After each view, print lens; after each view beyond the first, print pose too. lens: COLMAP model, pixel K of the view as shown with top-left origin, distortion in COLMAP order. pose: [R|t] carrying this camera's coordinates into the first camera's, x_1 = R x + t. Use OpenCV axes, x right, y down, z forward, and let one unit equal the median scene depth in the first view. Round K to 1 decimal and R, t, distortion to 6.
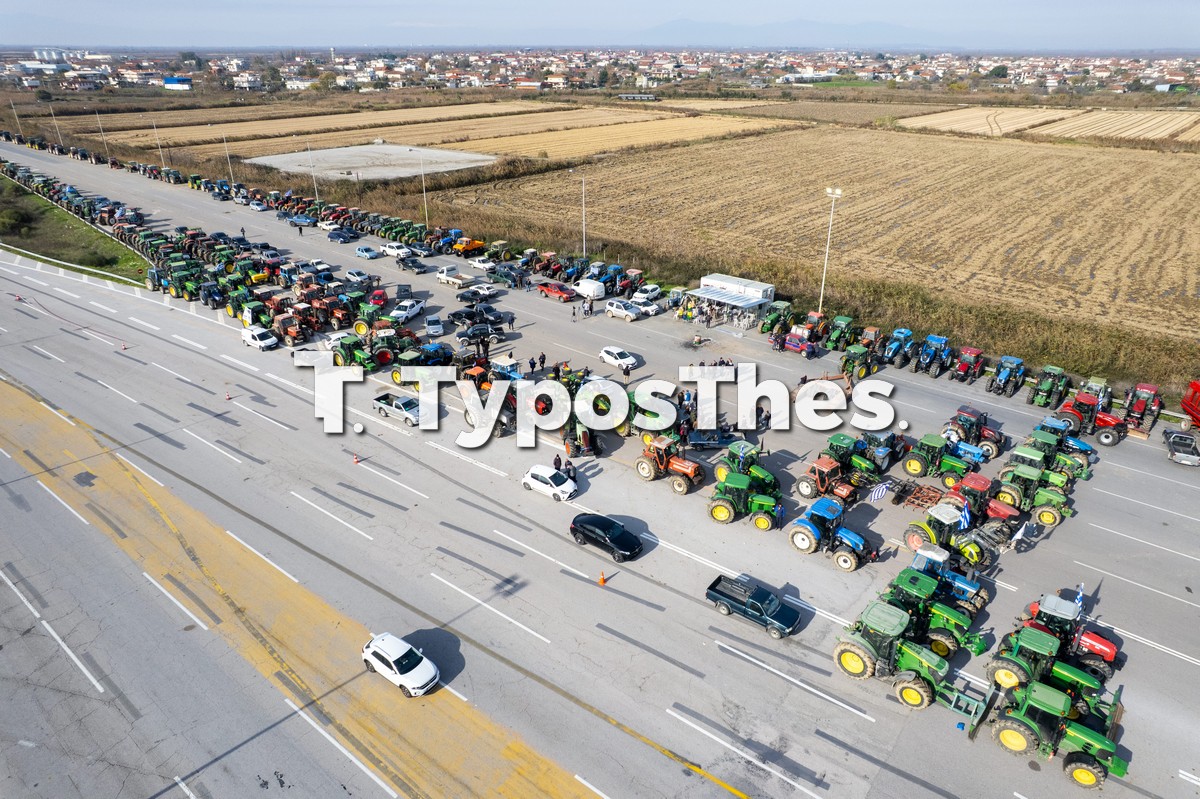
lens RADIAL K [[769.6, 0, 600.0], [0, 769.6, 399.5], [0, 0, 1]] dist [-0.073059, 0.073522]
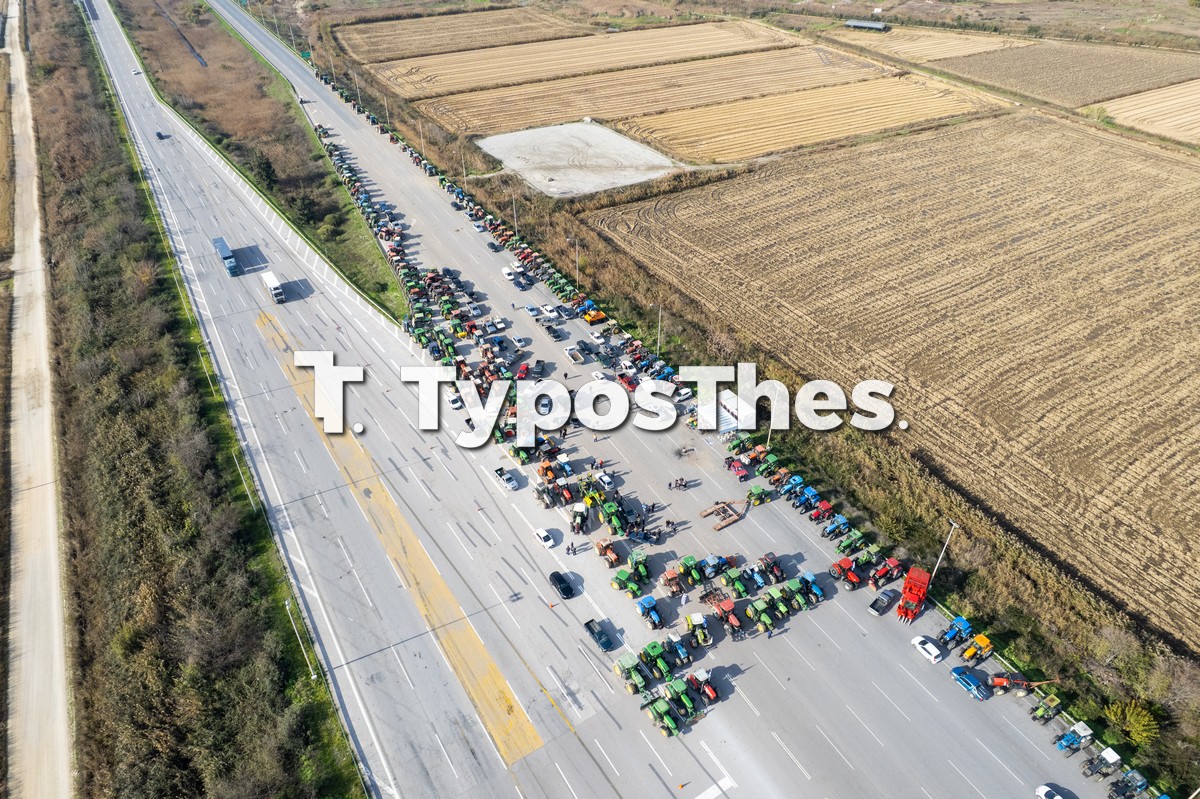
lens RADIAL K [[769.6, 0, 600.0], [0, 769.6, 399.5], [0, 0, 1]] dist [-0.073059, 0.073522]
pose [[0.947393, 0.197916, -0.251549, 0.465314], [-0.140982, 0.963595, 0.227174, -0.717658], [0.287352, -0.179759, 0.940806, -0.838640]]
